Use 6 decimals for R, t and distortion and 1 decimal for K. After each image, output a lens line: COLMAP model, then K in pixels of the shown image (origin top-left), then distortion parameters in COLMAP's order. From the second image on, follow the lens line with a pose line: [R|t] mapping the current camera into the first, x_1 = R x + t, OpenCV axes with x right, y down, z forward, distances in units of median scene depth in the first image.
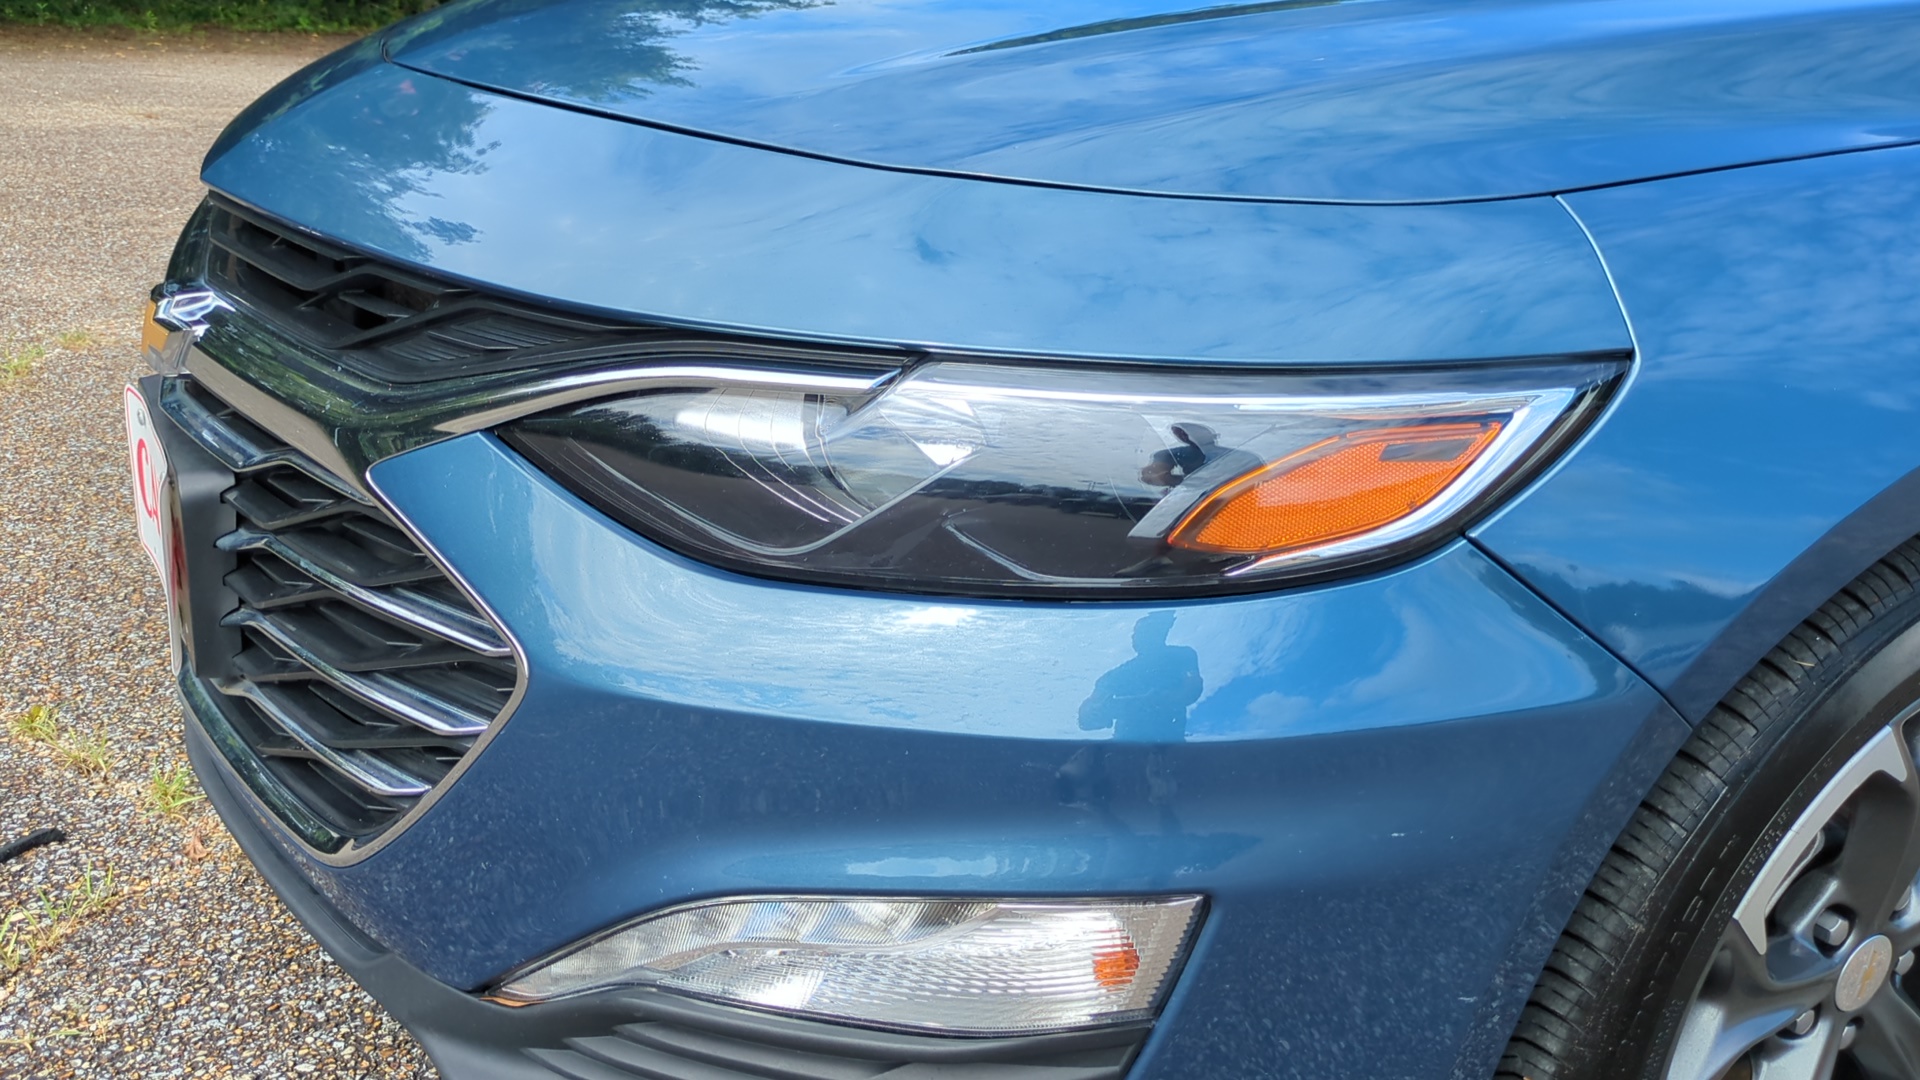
lens RADIAL K [[1631.8, 0, 960.0], [0, 1631.8, 526.2], [0, 0, 1]] dist [0.054819, -0.087695]
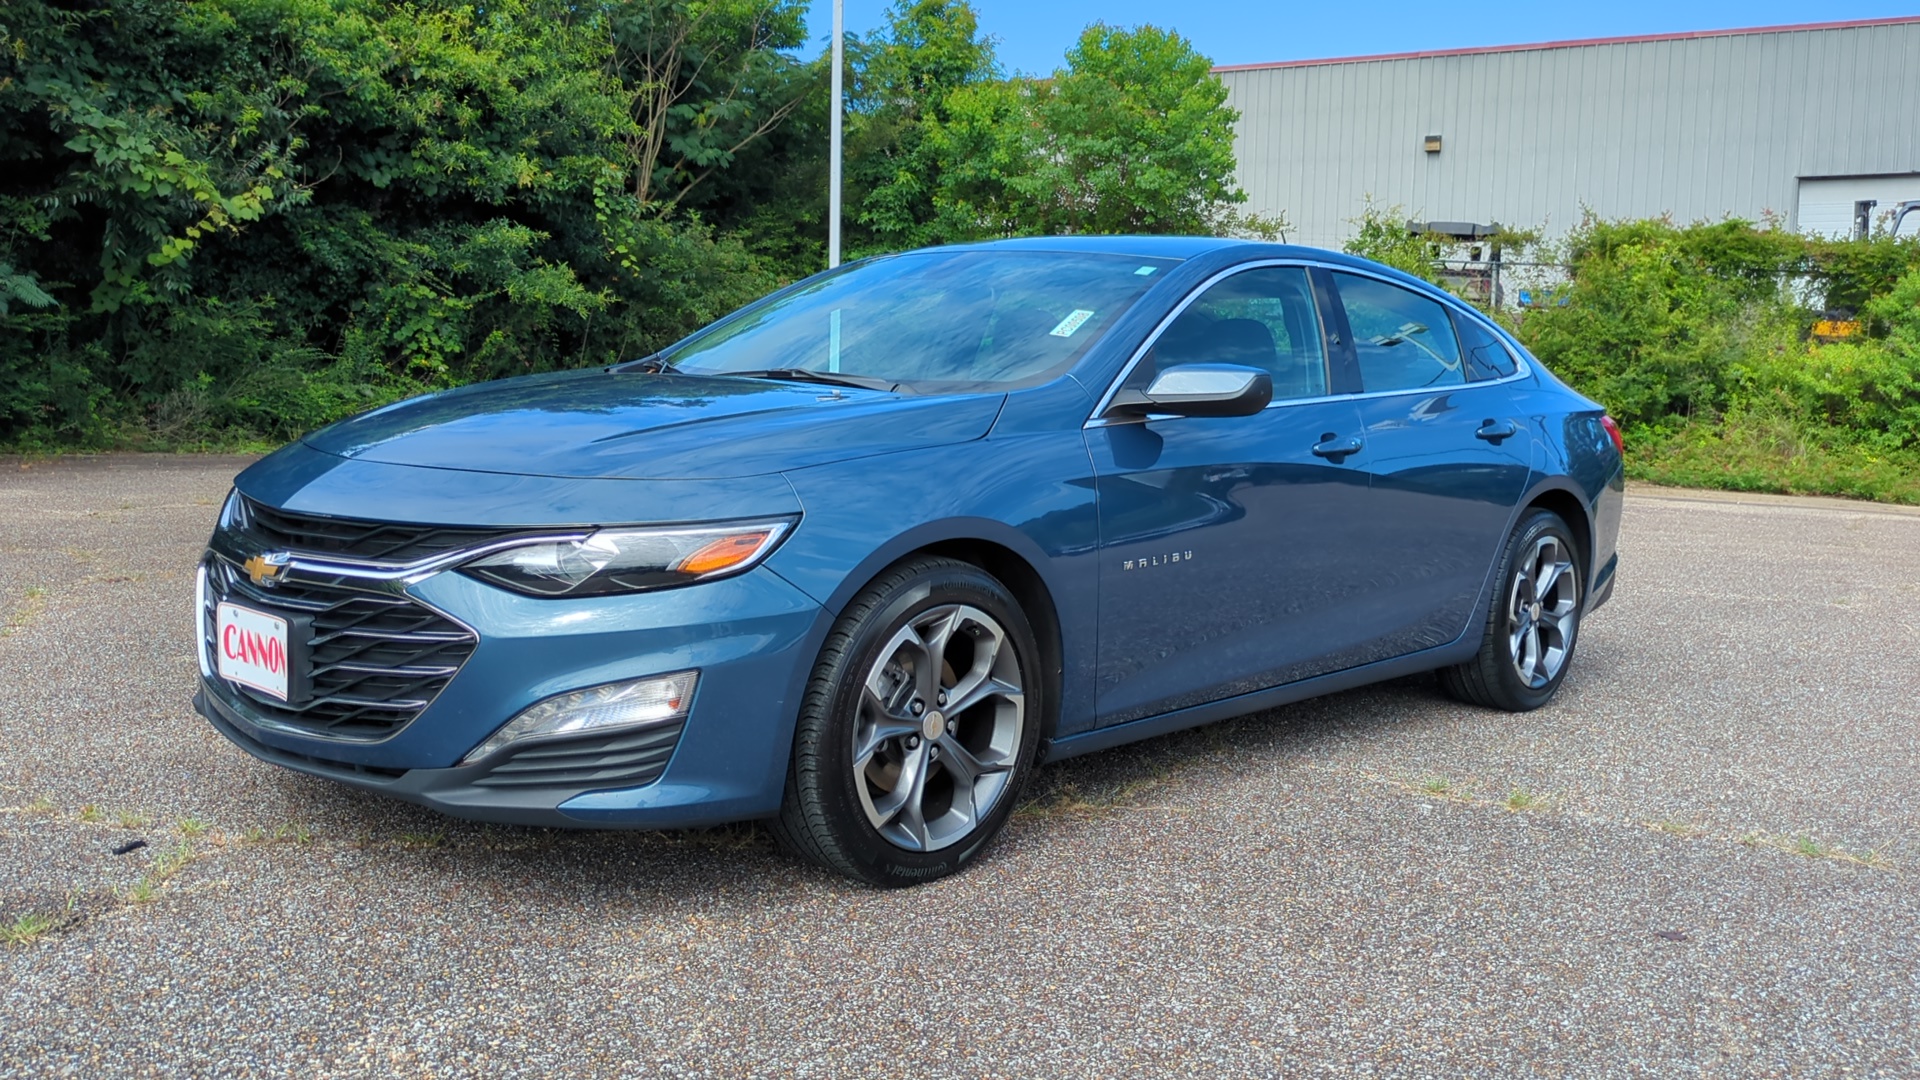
lens RADIAL K [[1656.3, 0, 960.0], [0, 1656.3, 540.0], [0, 0, 1]] dist [0.006227, 0.007909]
pose [[0.949031, -0.079844, 0.304902, -0.340724], [0.135501, 0.976776, -0.165974, 0.556865], [-0.284569, 0.198829, 0.937810, -2.285971]]
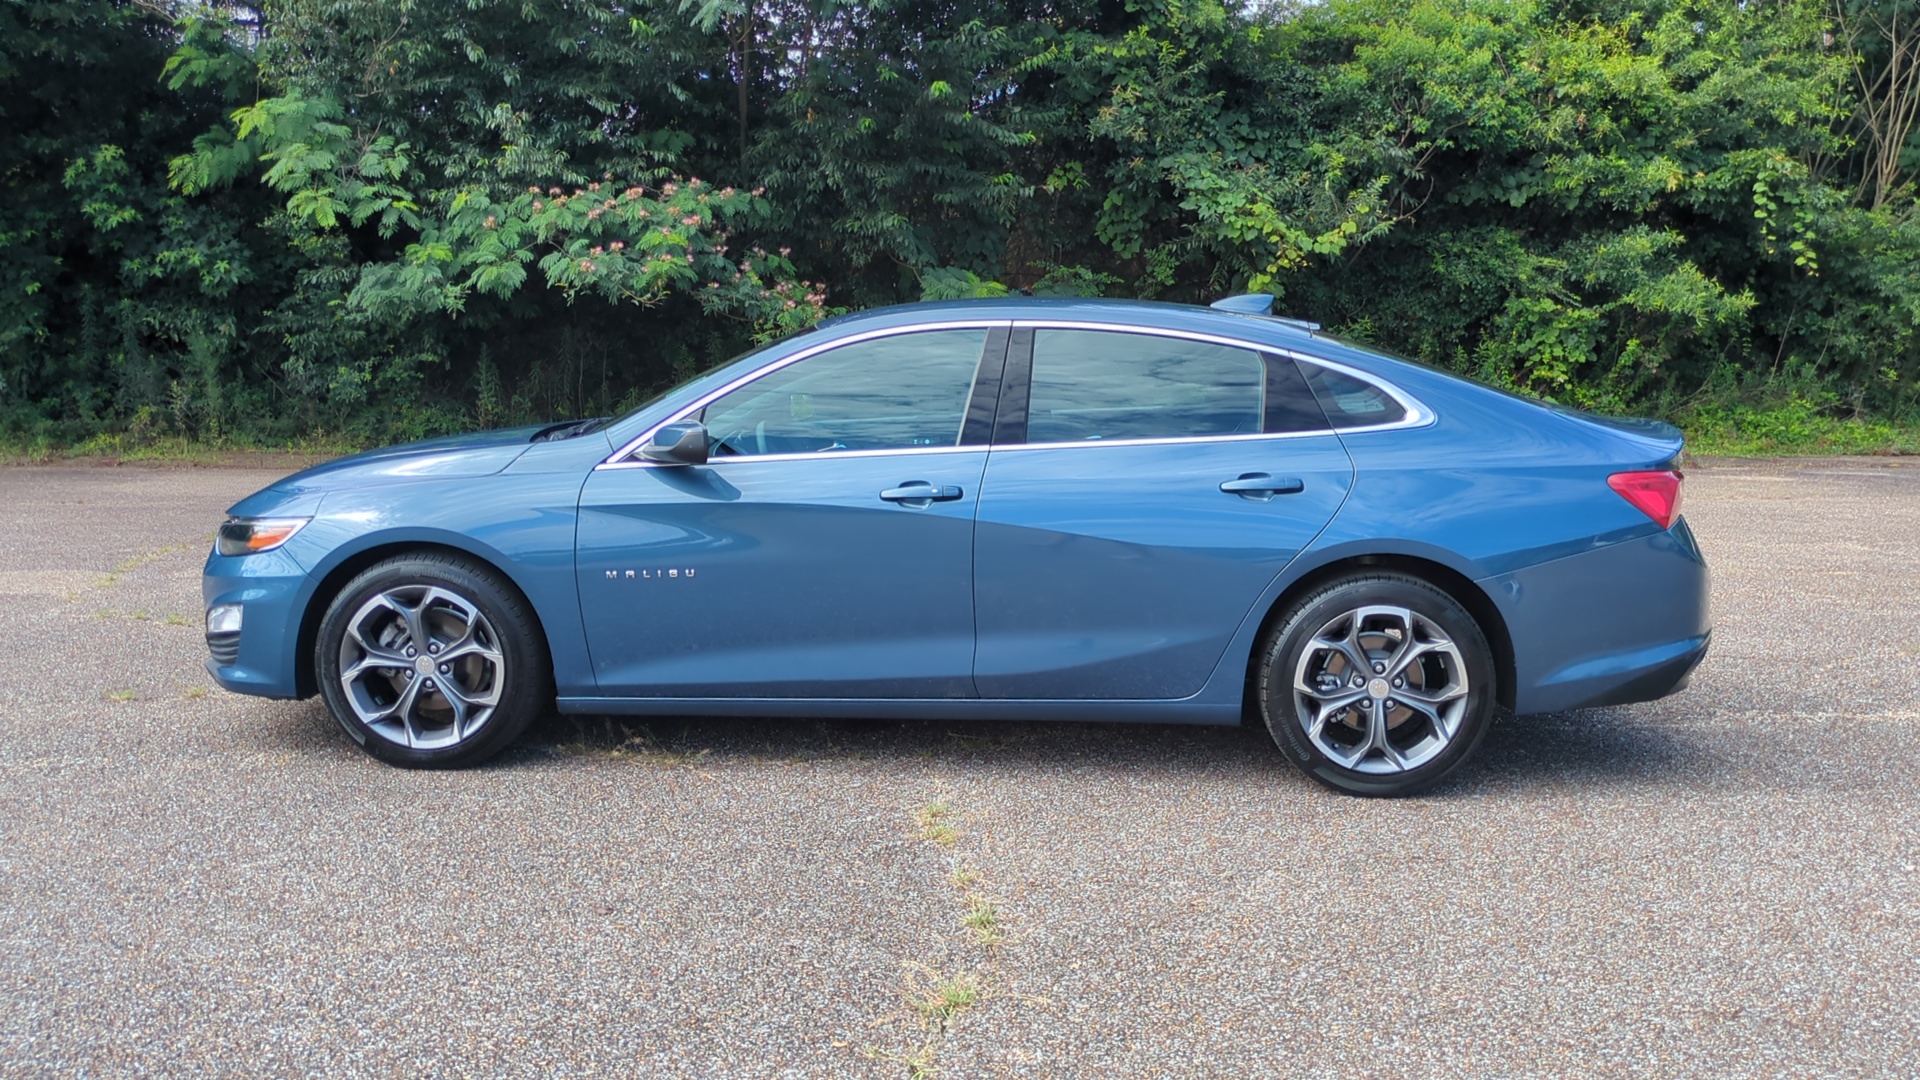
lens RADIAL K [[1631.8, 0, 960.0], [0, 1631.8, 526.2], [0, 0, 1]] dist [0.054819, -0.087695]
pose [[0.839775, -0.009640, -0.542849, 4.965747], [-0.108551, 0.976674, -0.185269, 0.684448], [0.531973, 0.214511, 0.819140, -2.237186]]
